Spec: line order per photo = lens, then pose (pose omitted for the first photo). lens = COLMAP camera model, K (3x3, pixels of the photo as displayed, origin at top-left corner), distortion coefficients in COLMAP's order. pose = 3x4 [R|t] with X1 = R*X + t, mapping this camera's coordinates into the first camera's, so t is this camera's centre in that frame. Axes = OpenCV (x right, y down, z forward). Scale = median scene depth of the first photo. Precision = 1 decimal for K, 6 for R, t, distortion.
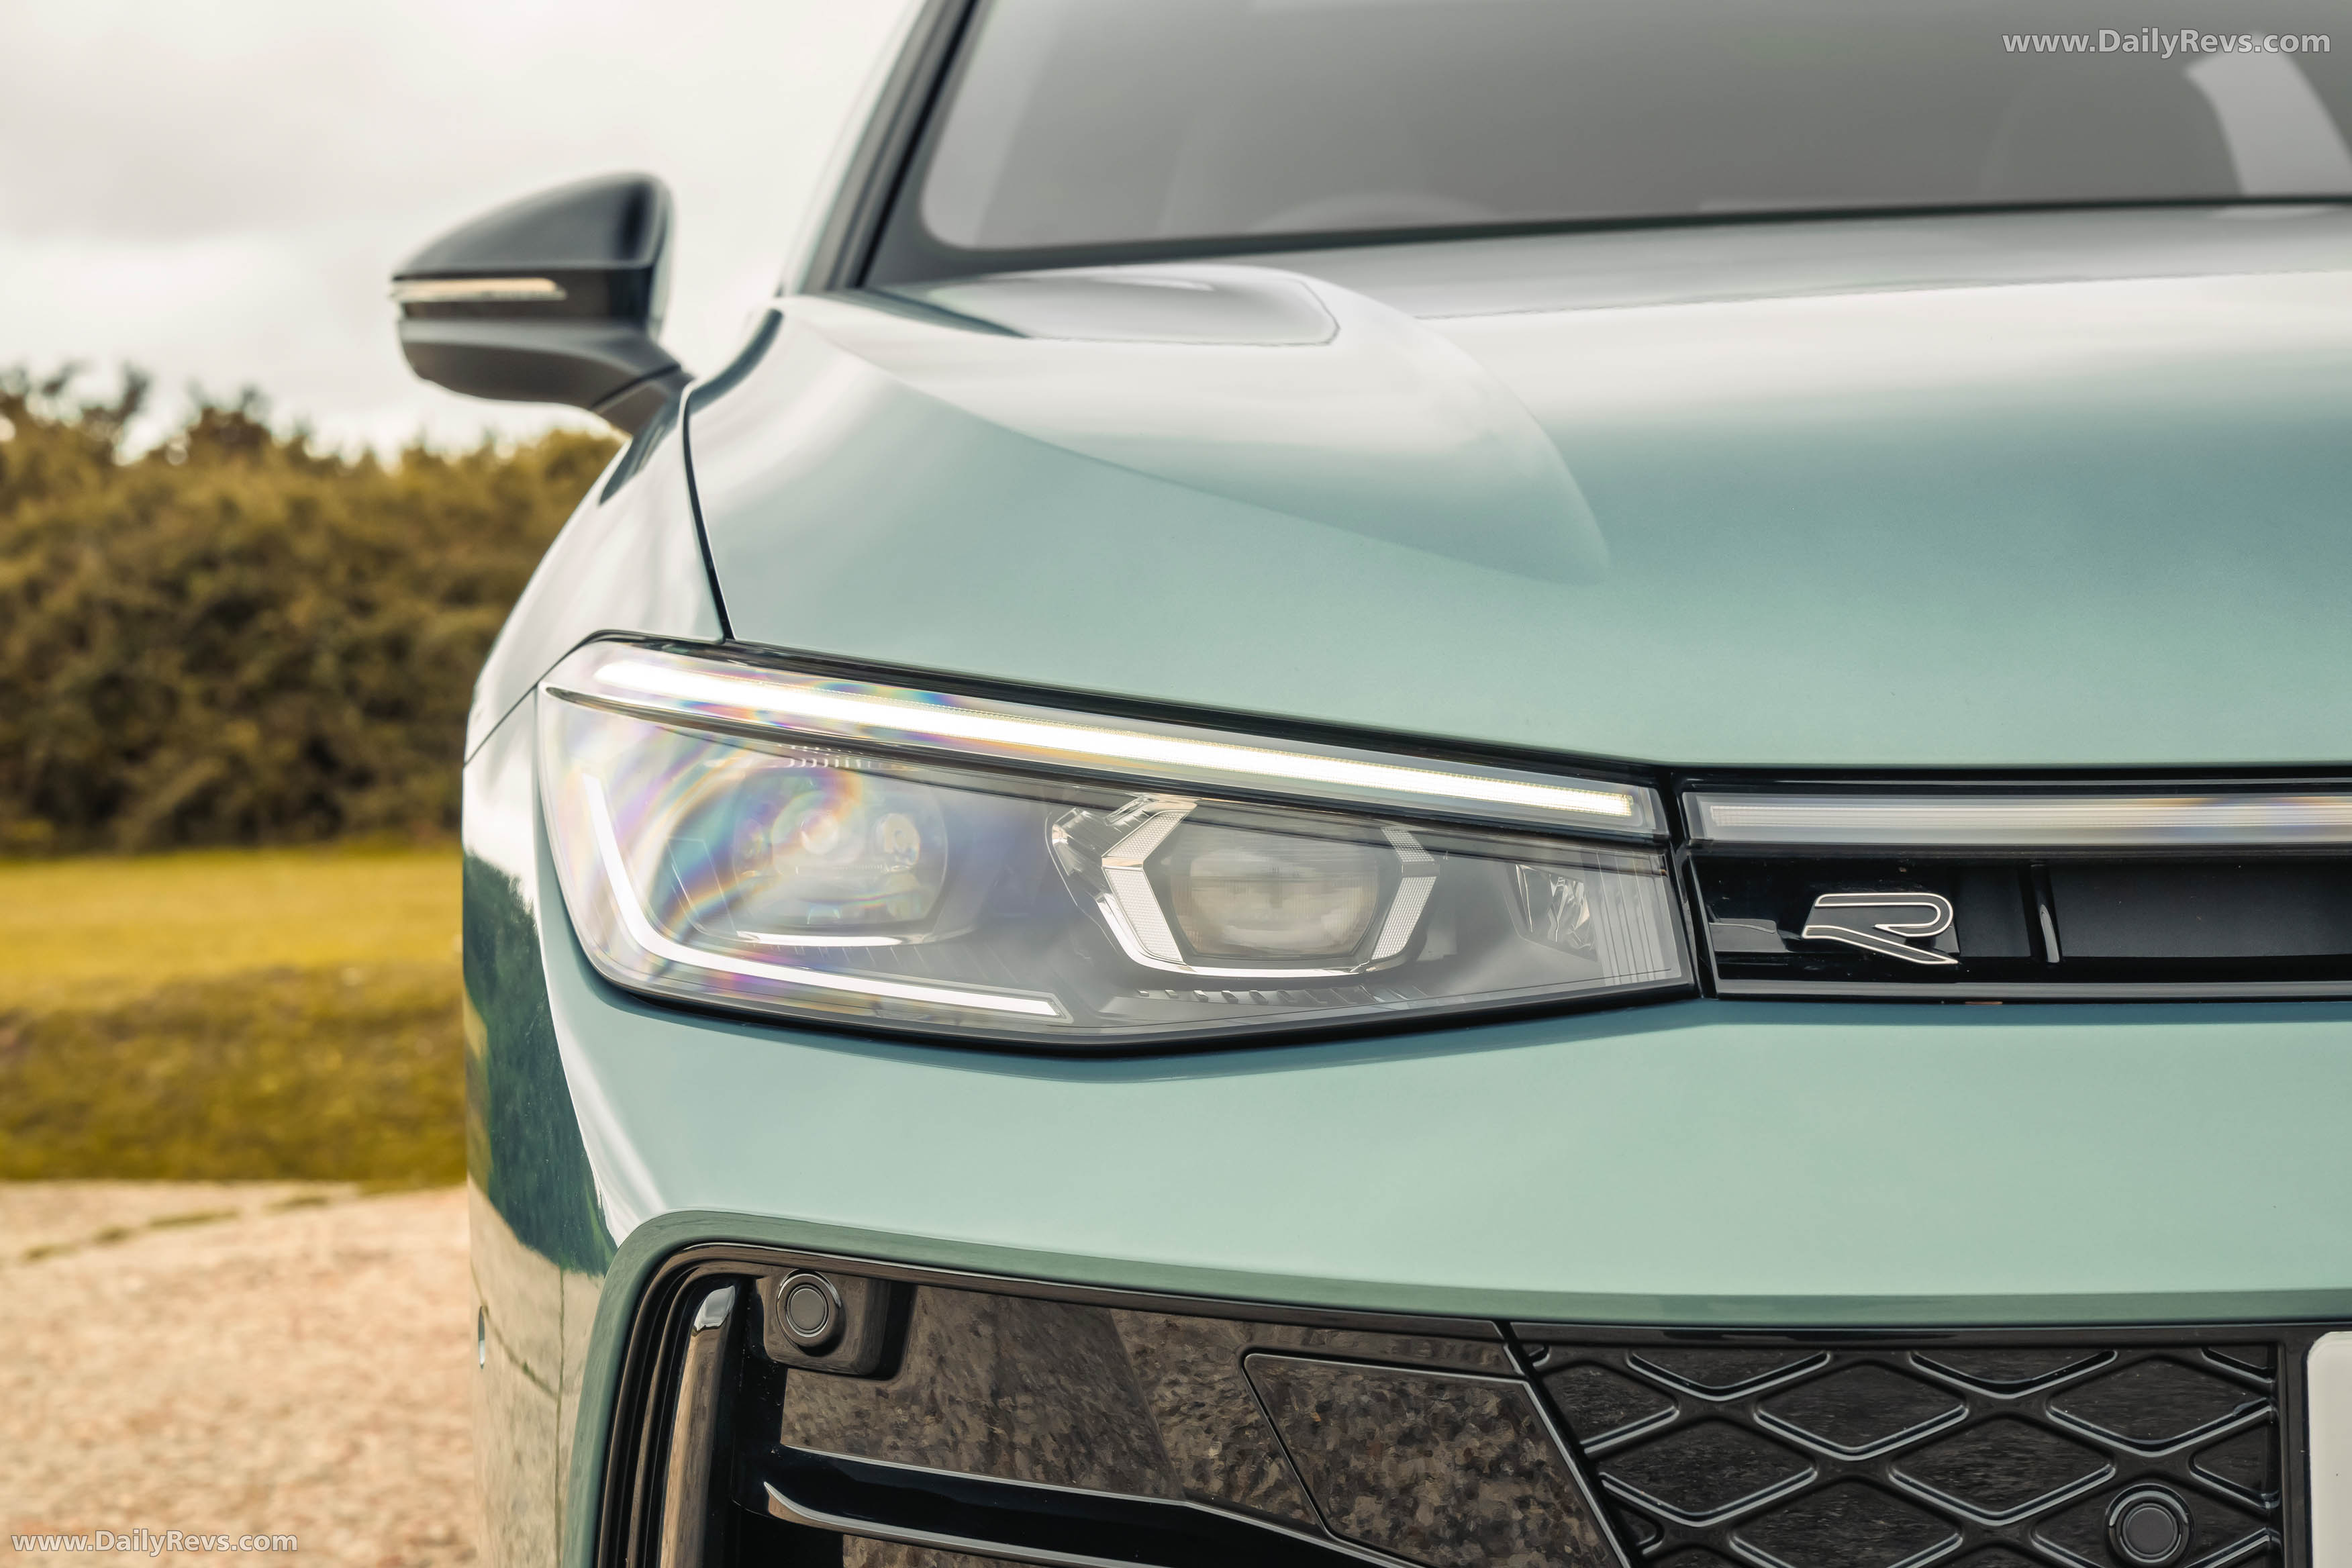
lens RADIAL K [[4909.7, 0, 1177.6], [0, 4909.7, 788.0], [0, 0, 1]] dist [0.050713, 0.000000]
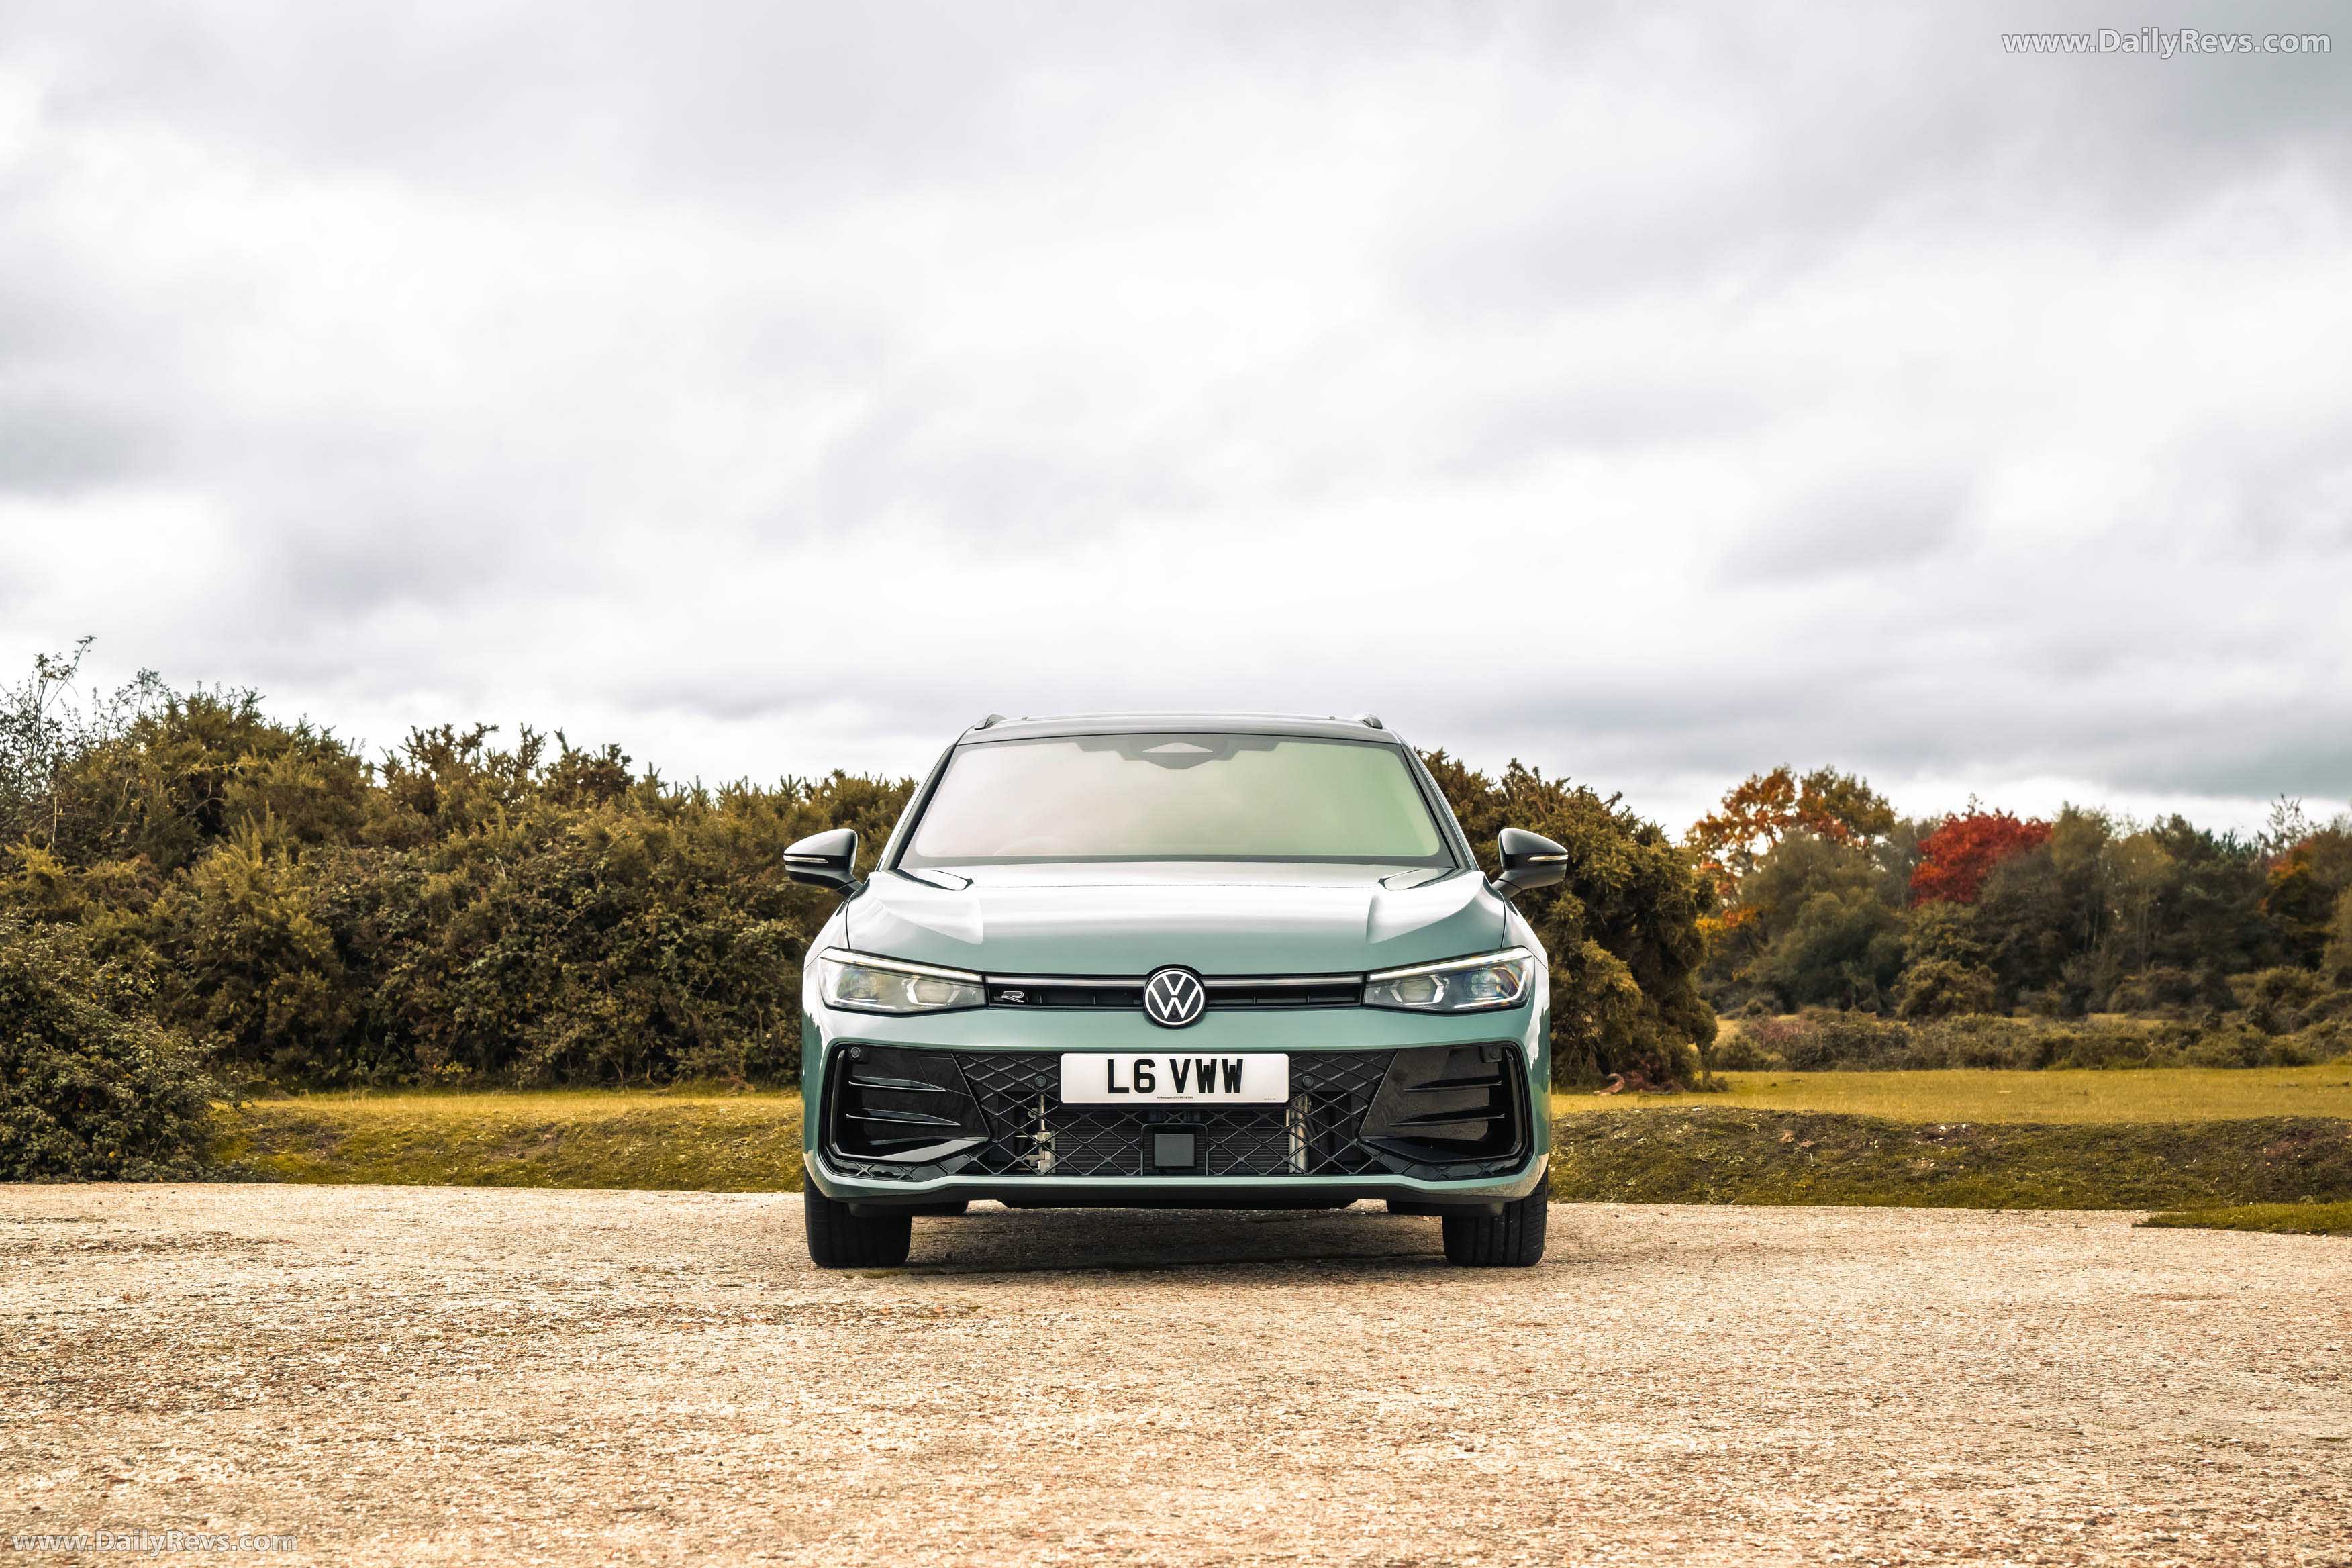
lens RADIAL K [[4909.7, 0, 1175.4], [0, 4909.7, 783.6], [0, 0, 1]] dist [0.050713, 0.000000]
pose [[0.997793, 0.030491, -0.058982, 0.047442], [-0.034277, 0.997343, -0.064280, 0.010191], [0.056866, 0.066160, 0.996187, -0.361358]]
